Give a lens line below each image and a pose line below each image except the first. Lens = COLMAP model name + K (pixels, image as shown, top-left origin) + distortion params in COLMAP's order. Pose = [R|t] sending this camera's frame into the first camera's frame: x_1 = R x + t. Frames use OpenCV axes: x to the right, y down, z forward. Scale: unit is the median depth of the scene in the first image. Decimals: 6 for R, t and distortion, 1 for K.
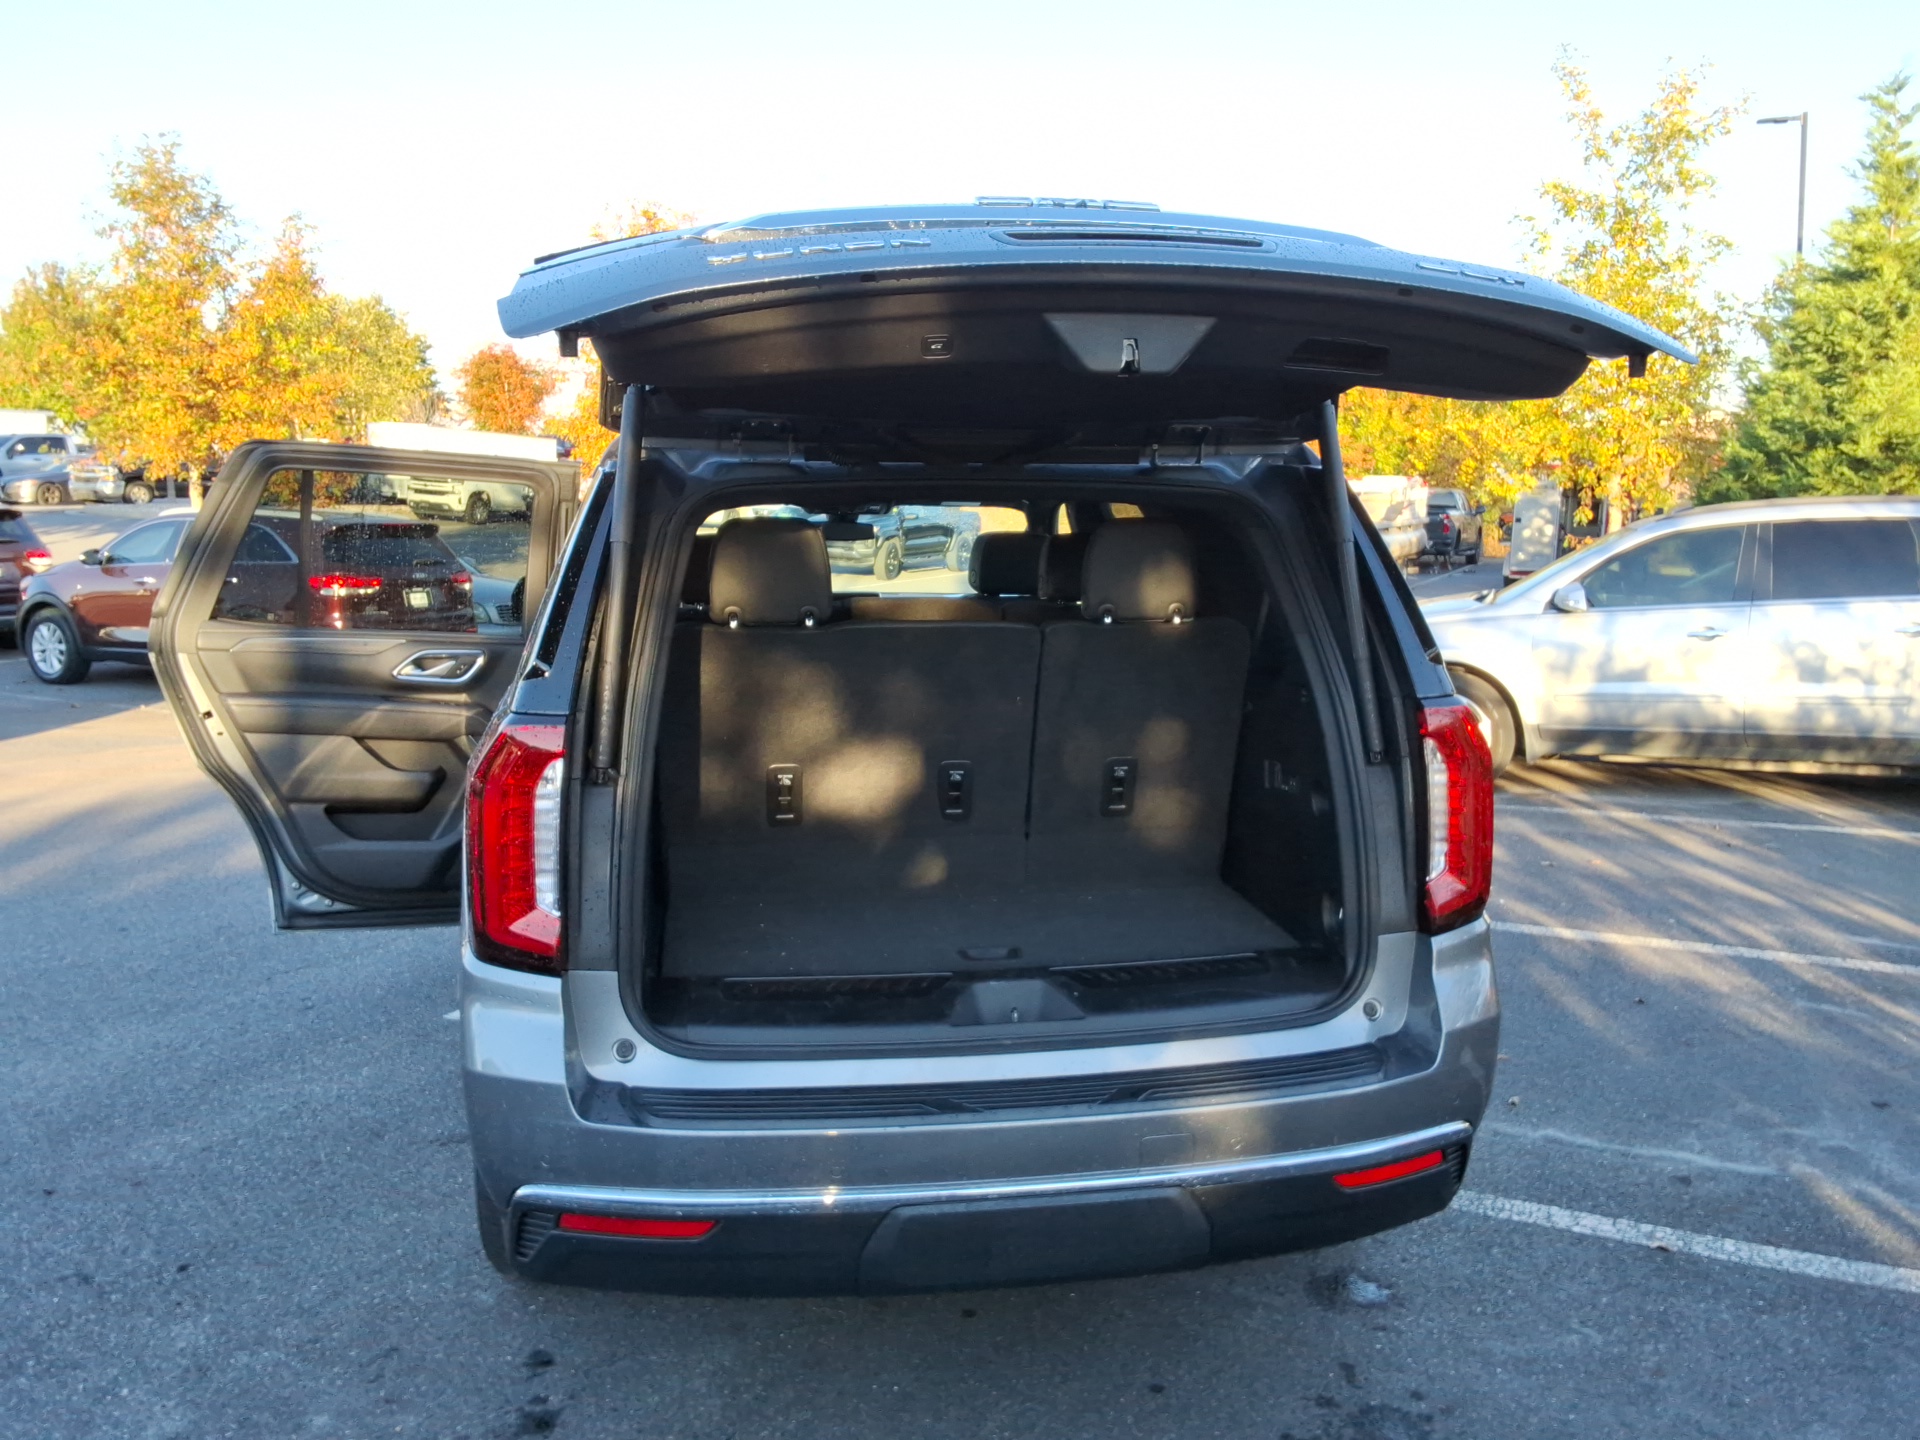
lens RADIAL K [[1547.6, 0, 976.6], [0, 1547.6, 715.0], [0, 0, 1]] dist [0.119481, -0.186083]
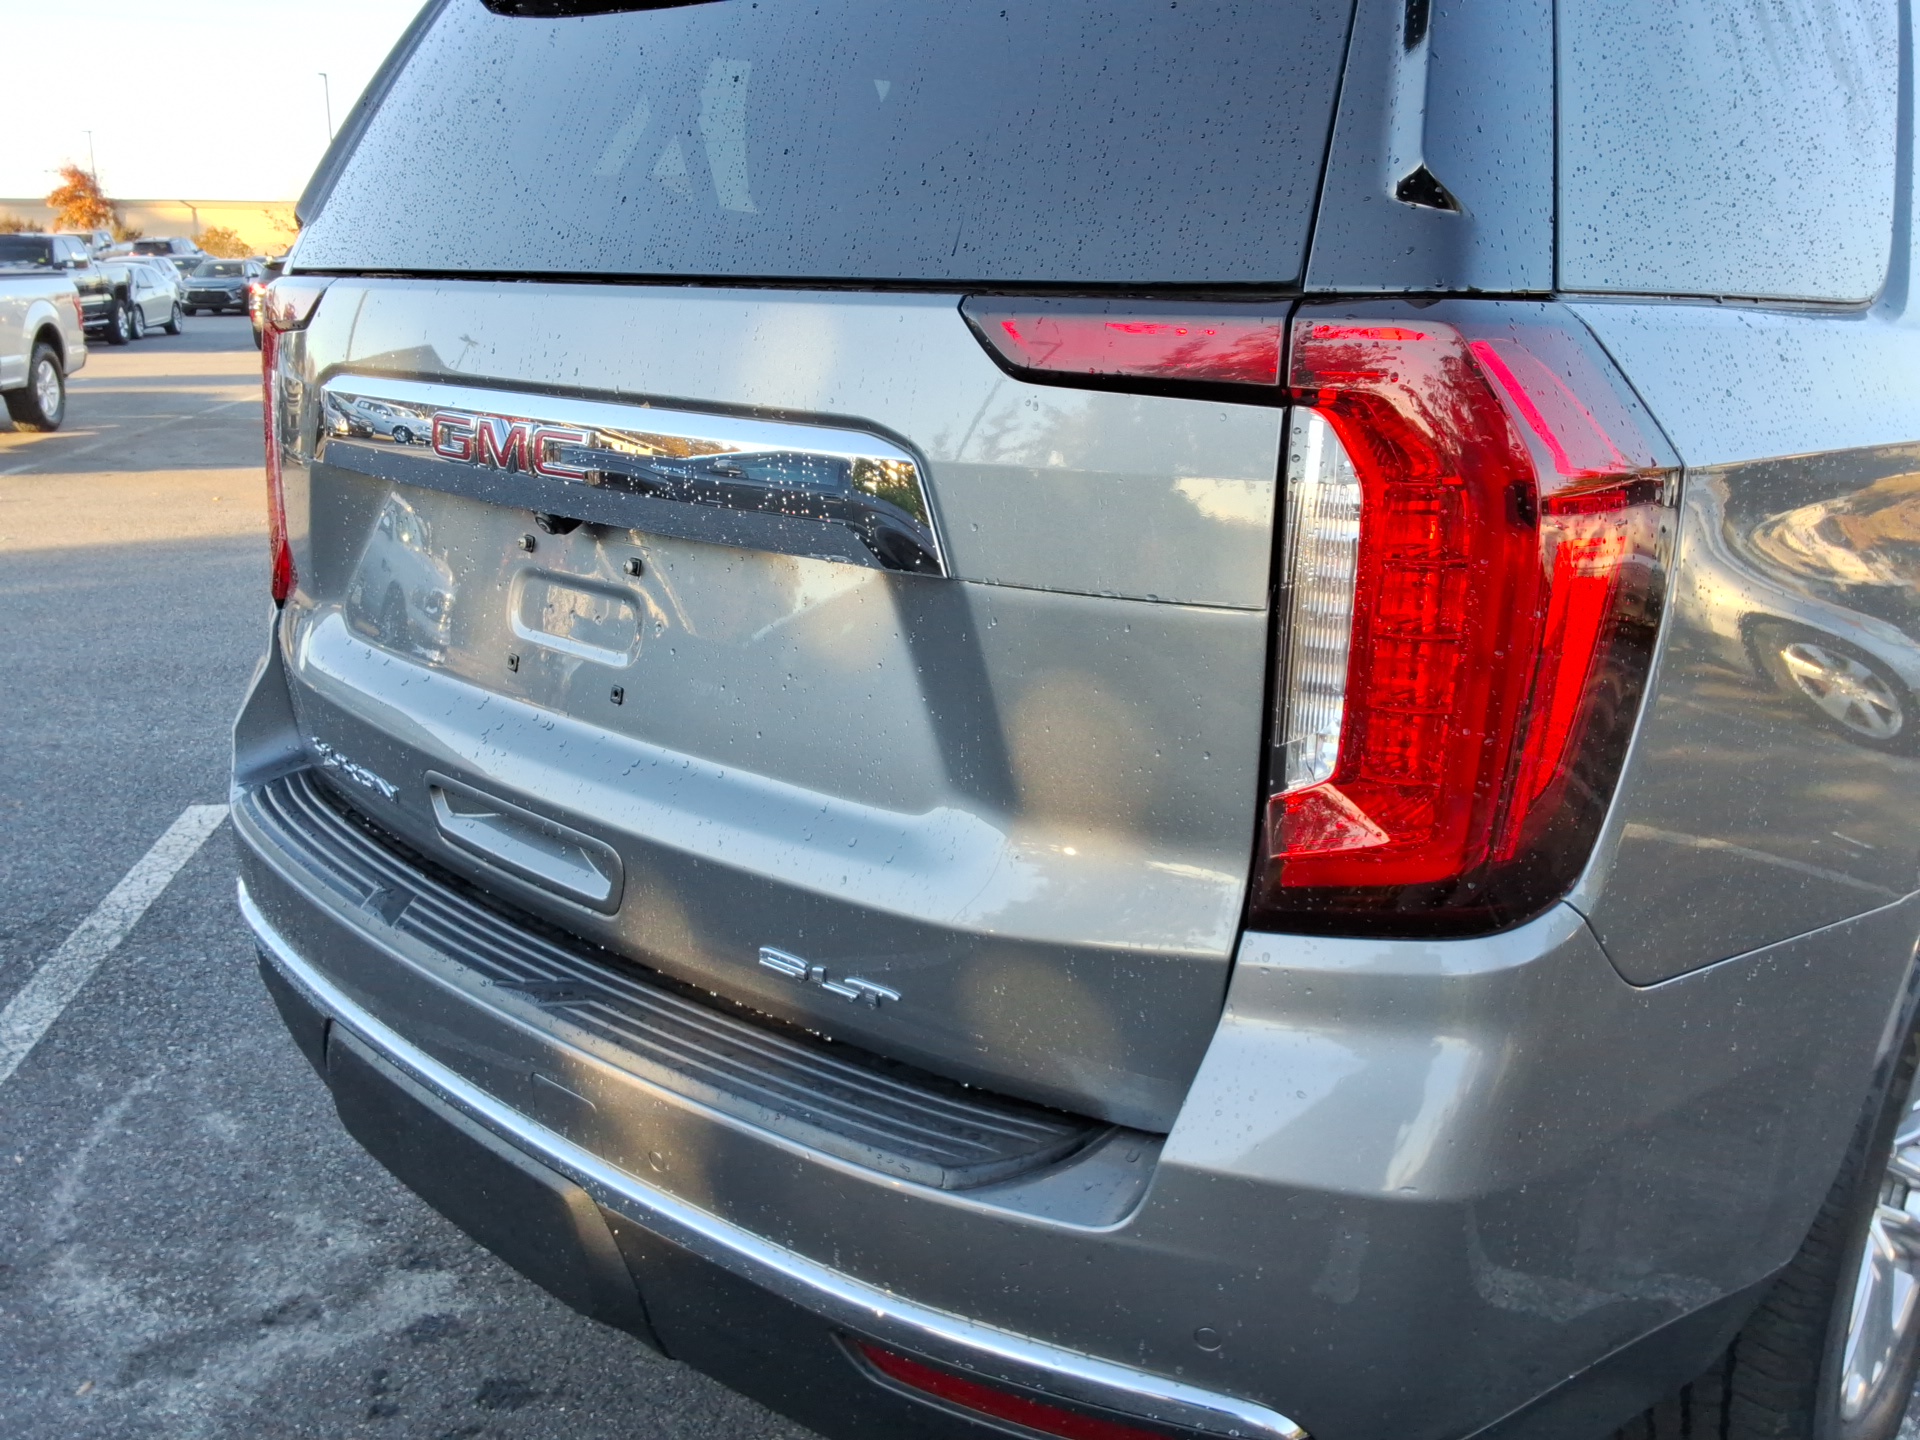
lens RADIAL K [[1542.1, 0, 977.0], [0, 1542.1, 714.0], [0, 0, 1]] dist [0.100901, -0.153435]
pose [[0.605541, 0.213597, -0.766613, 0.330844], [-0.128209, 0.976908, 0.170918, 0.020002], [0.785418, -0.005211, 0.618943, 0.439367]]
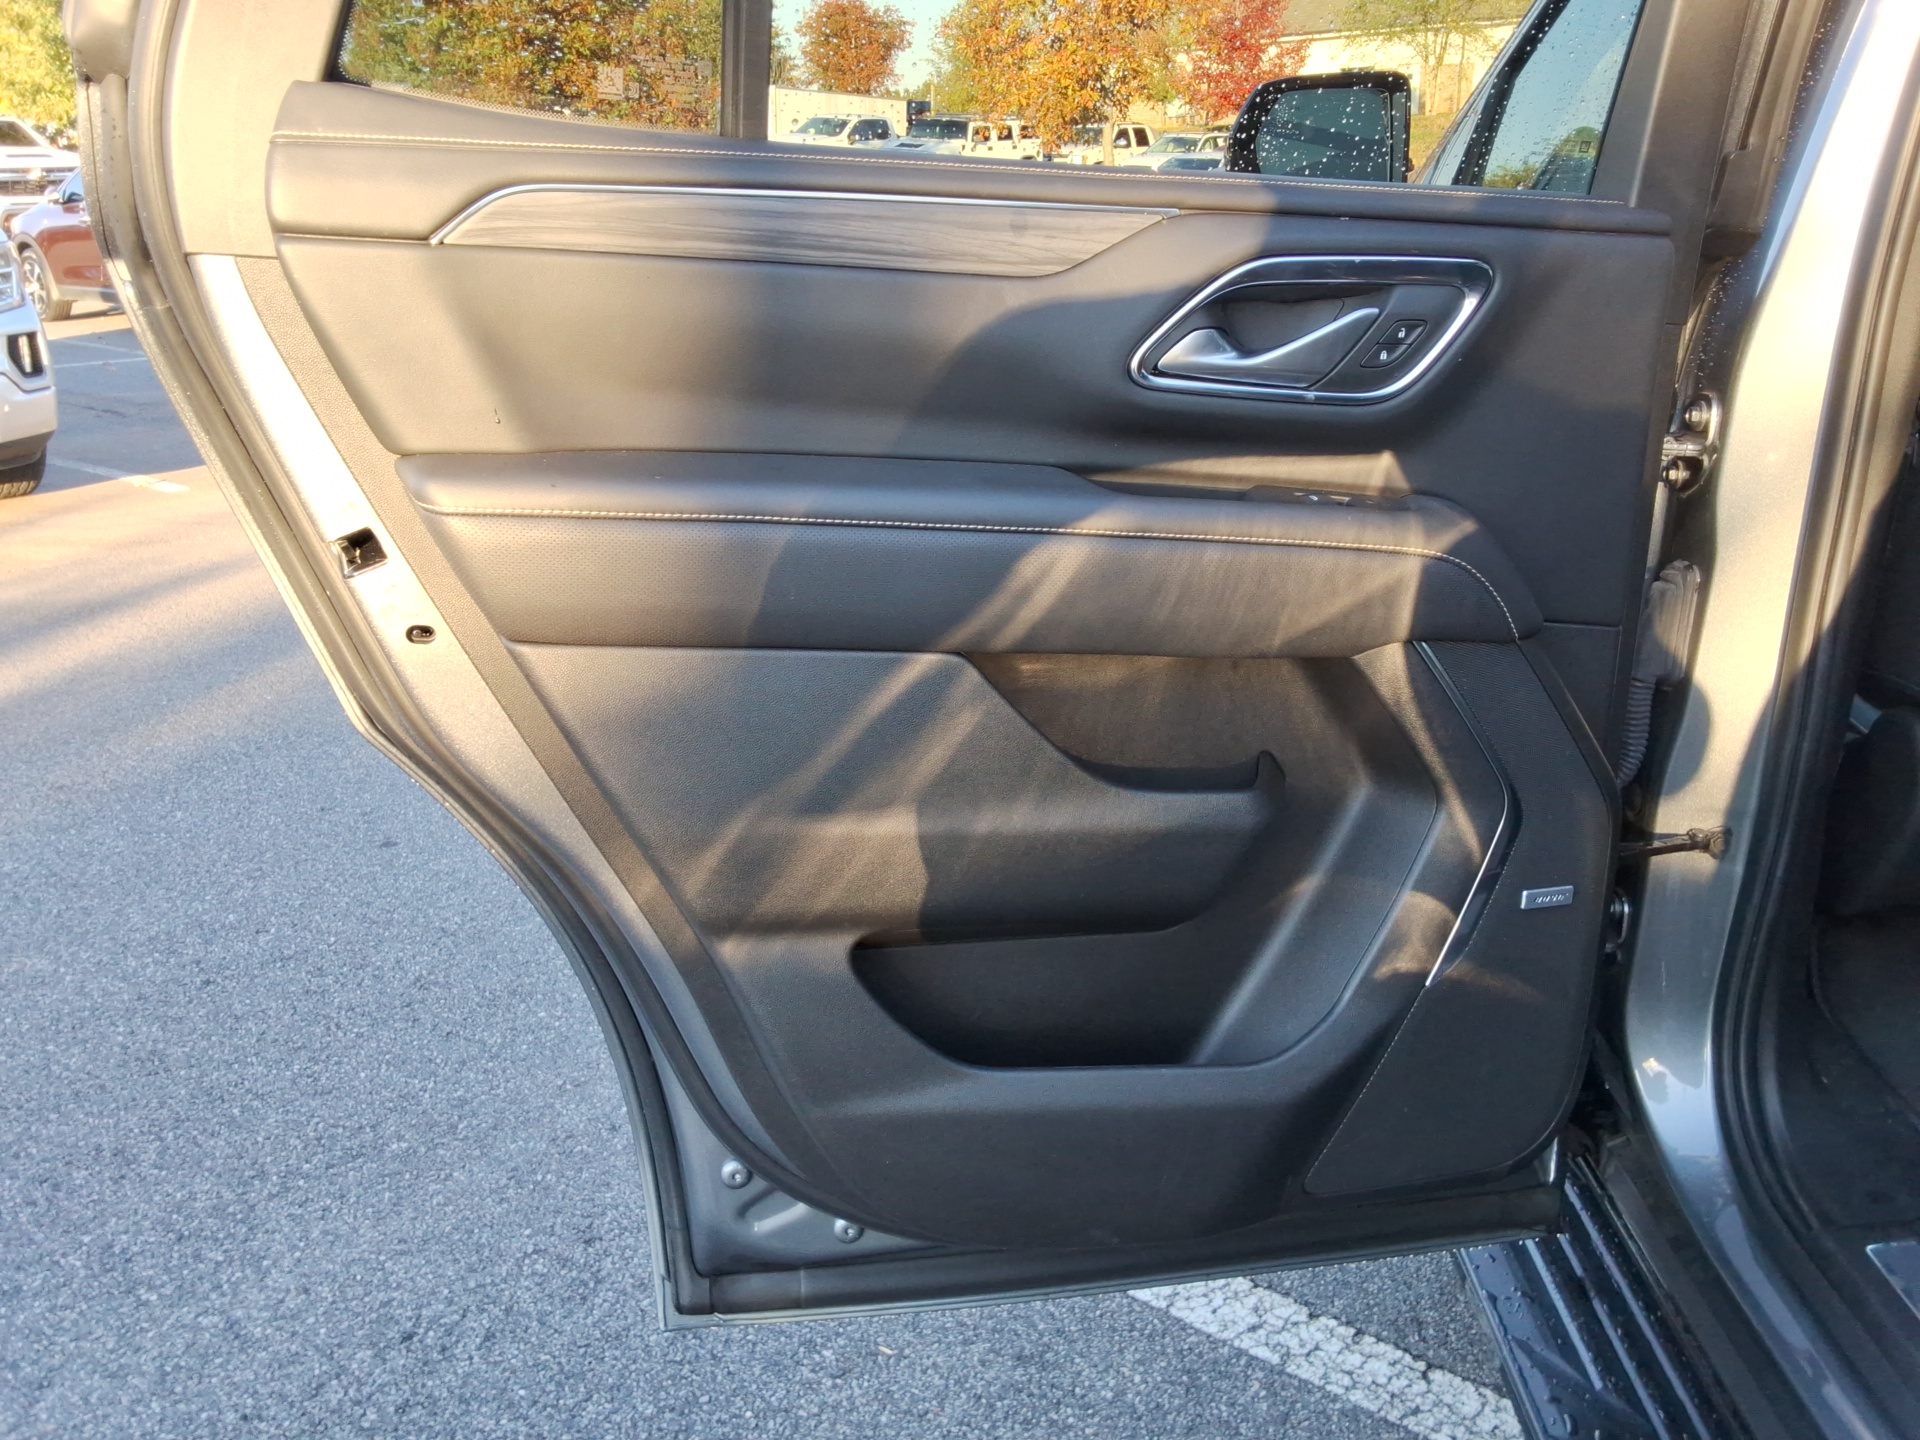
lens RADIAL K [[1542.1, 0, 977.0], [0, 1542.1, 714.0], [0, 0, 1]] dist [0.100901, -0.153435]
pose [[0.978718, 0.052055, -0.198498, -0.343410], [-0.012840, 0.980931, 0.193932, -0.020011], [0.204808, -0.187256, 0.960723, 0.768066]]
